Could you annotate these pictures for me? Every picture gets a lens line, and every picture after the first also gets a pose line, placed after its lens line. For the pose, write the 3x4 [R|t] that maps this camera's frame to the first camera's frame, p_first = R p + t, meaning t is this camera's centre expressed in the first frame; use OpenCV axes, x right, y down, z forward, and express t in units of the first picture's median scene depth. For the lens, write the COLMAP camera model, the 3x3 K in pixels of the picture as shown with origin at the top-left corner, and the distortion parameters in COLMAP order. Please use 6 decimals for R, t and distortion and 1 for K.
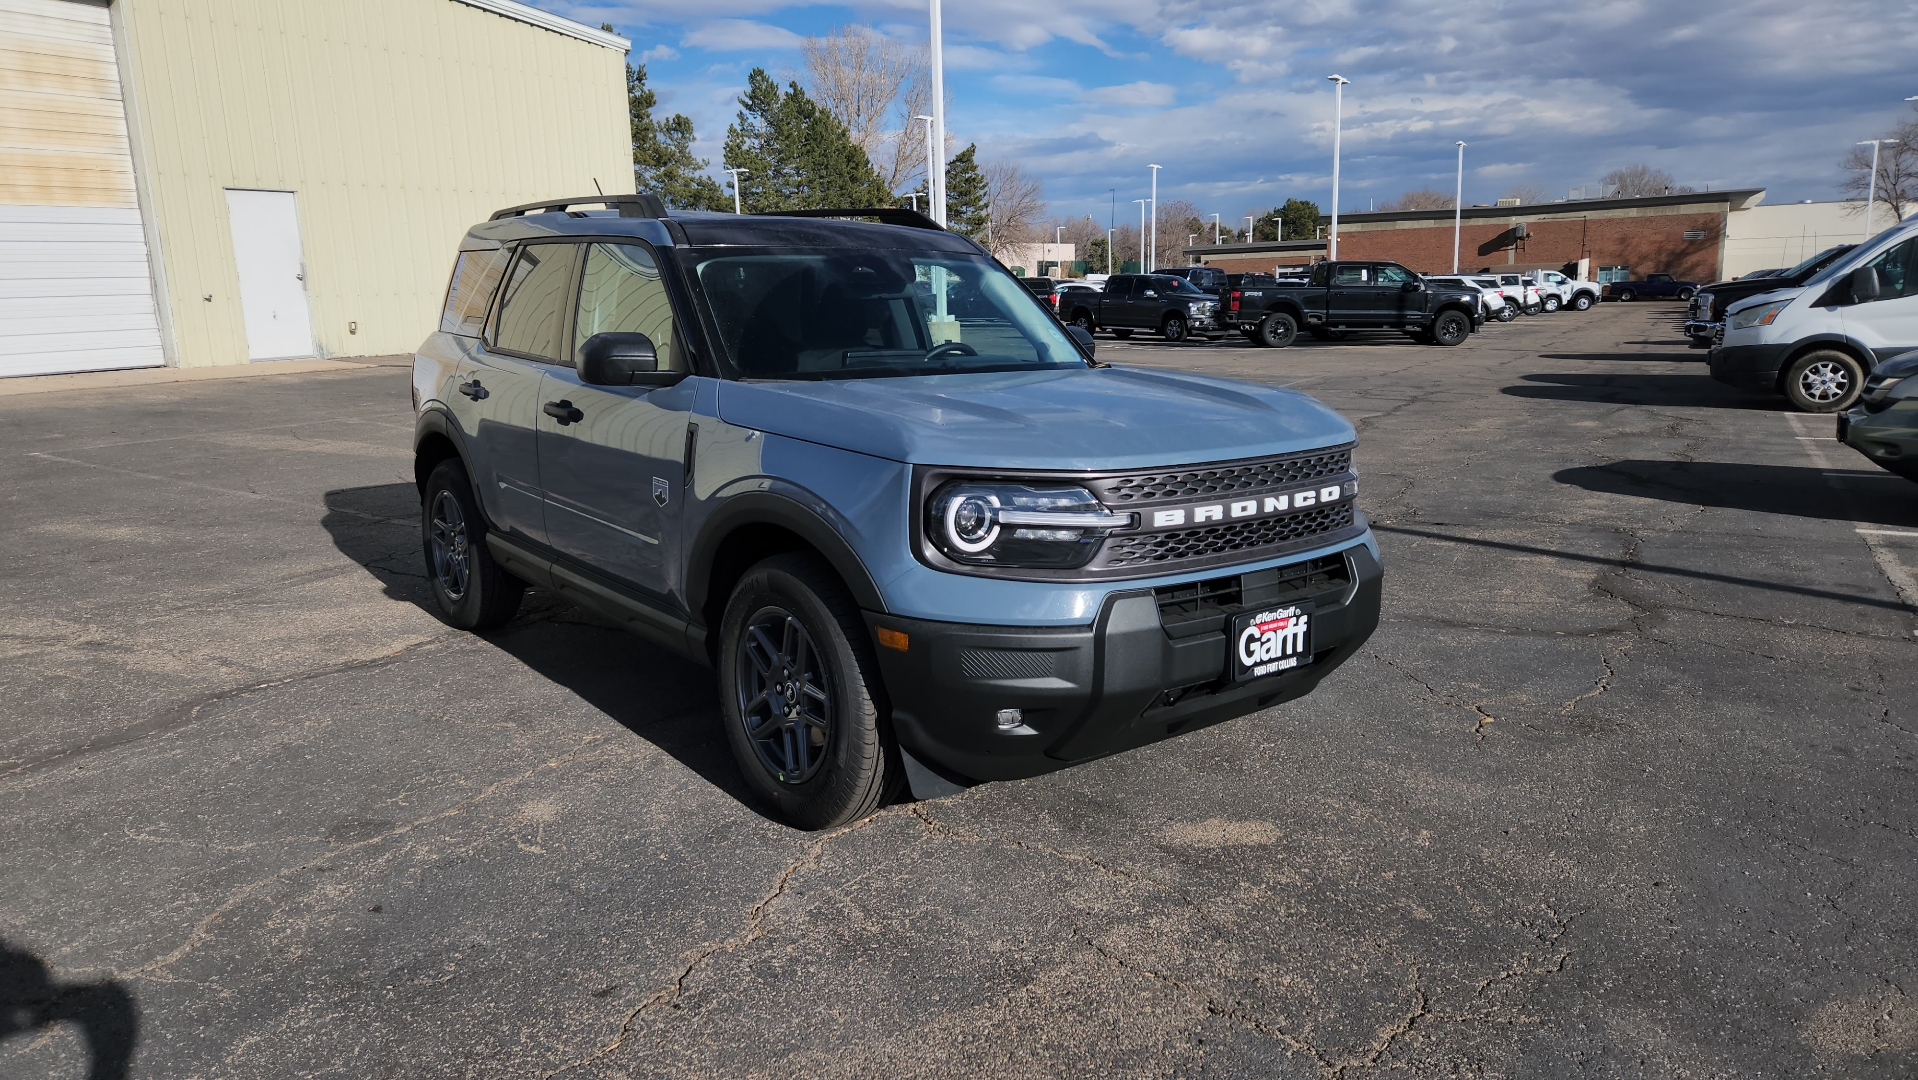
lens RADIAL K [[1237.8, 0, 956.3], [0, 1237.8, 504.1], [0, 0, 1]] dist [0.066205, -0.048807]
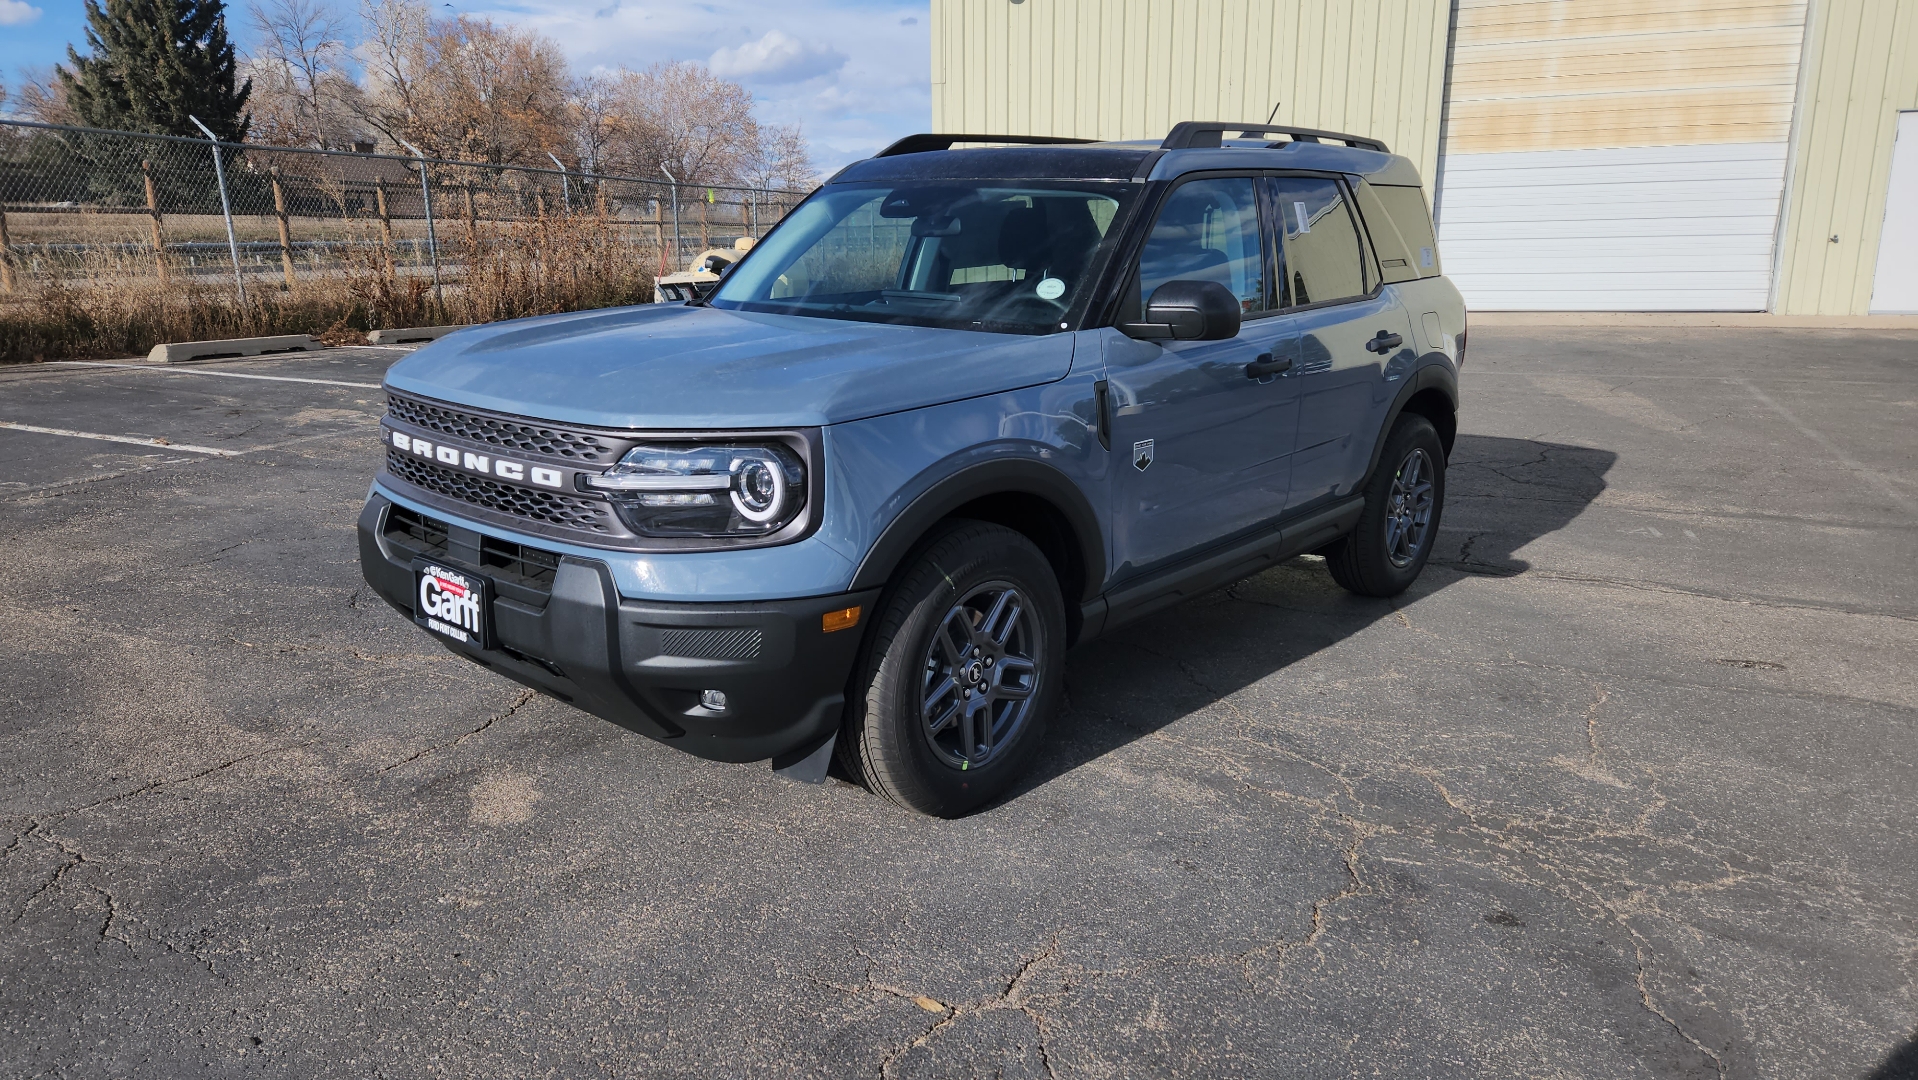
lens RADIAL K [[1293.8, 0, 959.0], [0, 1293.8, 540.0], [0, 0, 1]] dist [0.074446, -0.056184]
pose [[0.203599, 0.234799, -0.950482, 1.204361], [-0.176052, 0.963772, 0.200371, -0.191698], [0.963096, 0.126539, 0.237560, 1.083756]]
